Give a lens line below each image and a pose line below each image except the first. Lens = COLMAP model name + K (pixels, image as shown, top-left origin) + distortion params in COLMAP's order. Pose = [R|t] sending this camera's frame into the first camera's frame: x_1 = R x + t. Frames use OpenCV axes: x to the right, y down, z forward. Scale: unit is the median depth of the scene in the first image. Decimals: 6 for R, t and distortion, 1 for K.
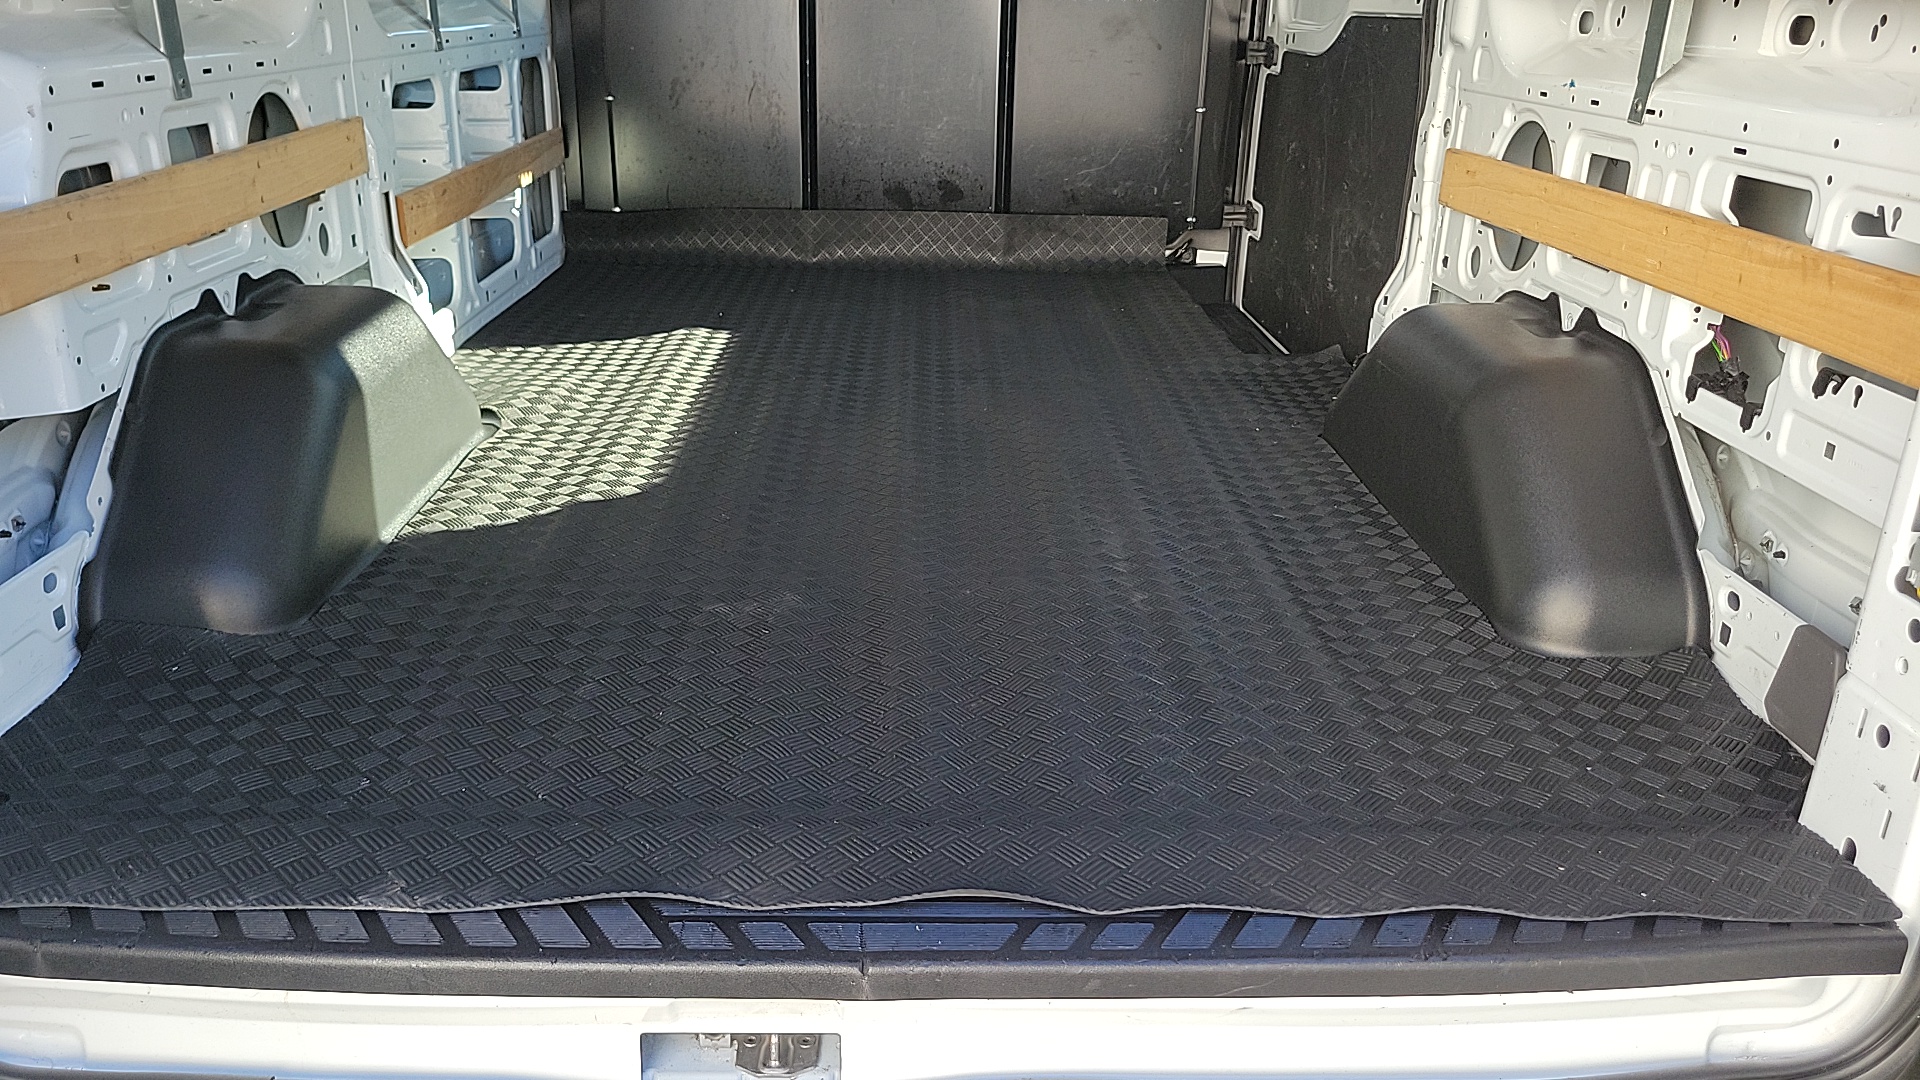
lens RADIAL K [[1442.8, 0, 943.6], [0, 1442.8, 544.7], [0, 0, 1]] dist [0.038679, -0.024220]
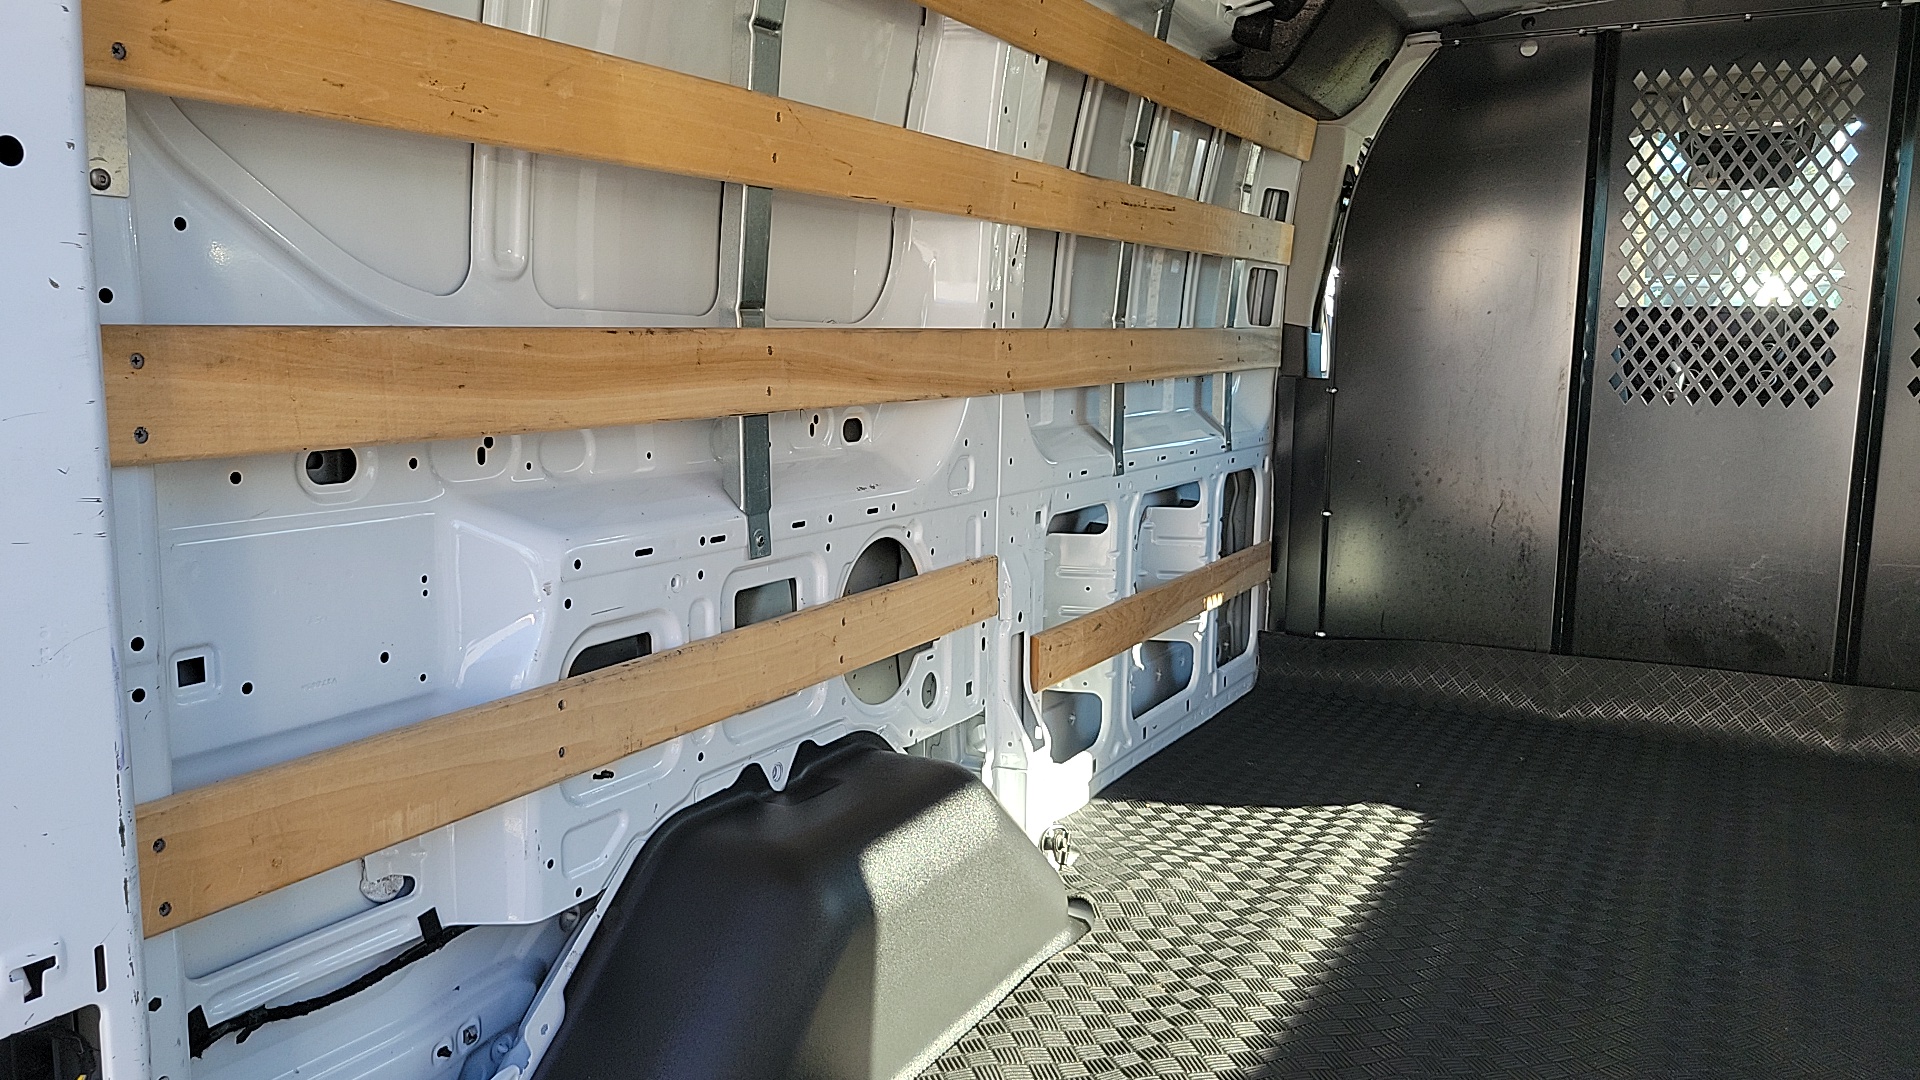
lens RADIAL K [[1442.8, 0, 954.1], [0, 1442.8, 563.4], [0, 0, 1]] dist [0.038679, -0.024220]
pose [[0.867730, 0.062752, -0.493058, 0.013146], [-0.172093, 0.968571, -0.179596, -0.106259], [0.466292, 0.240693, 0.851257, 0.195967]]
